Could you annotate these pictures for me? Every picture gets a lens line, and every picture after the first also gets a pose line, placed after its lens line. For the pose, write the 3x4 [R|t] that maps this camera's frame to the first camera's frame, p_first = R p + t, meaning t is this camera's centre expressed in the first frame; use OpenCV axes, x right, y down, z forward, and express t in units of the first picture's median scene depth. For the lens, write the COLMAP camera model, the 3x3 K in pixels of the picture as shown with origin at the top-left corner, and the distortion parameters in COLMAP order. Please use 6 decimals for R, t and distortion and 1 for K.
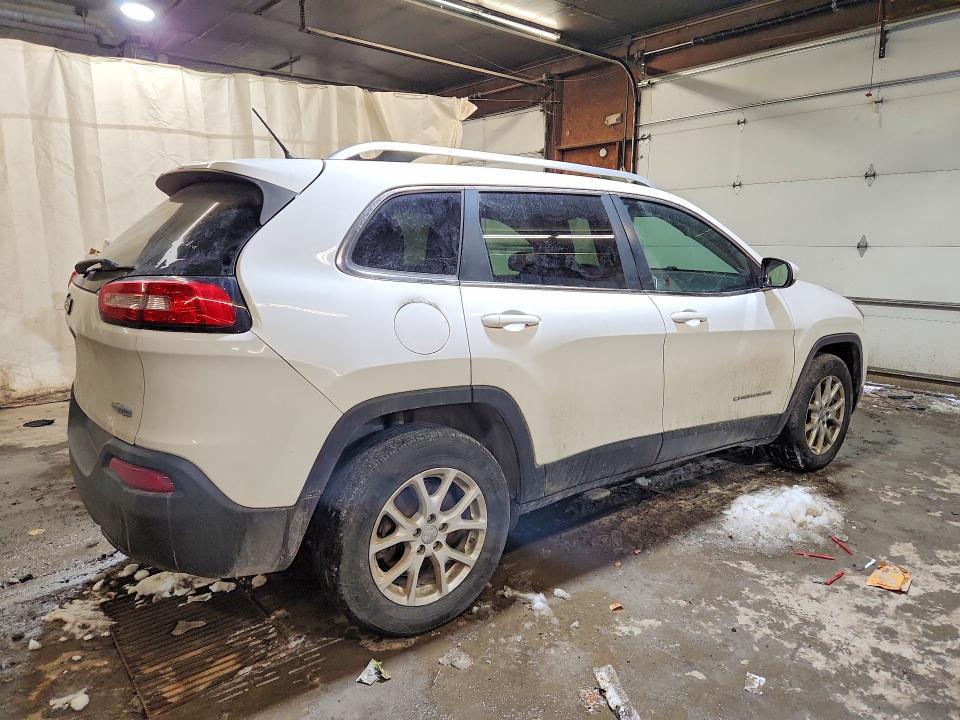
lens RADIAL K [[656.9, 0, 480.0], [0, 656.9, 360.0], [0, 0, 1]] dist [0.006189, 0.000080]
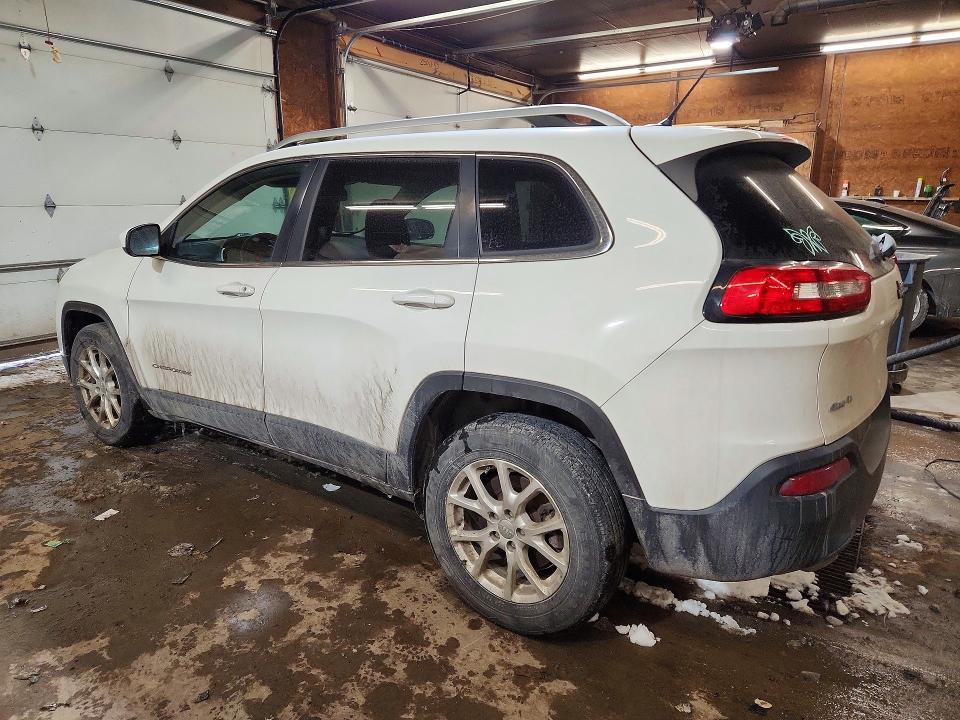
lens RADIAL K [[661.1, 0, 480.0], [0, 661.1, 360.0], [0, 0, 1]] dist [-0.004501, -0.001302]
pose [[-0.300944, -0.239645, 0.923040, -1.008633], [0.166814, 0.939759, 0.298373, -0.280491], [-0.938939, 0.243769, -0.242838, 1.367402]]
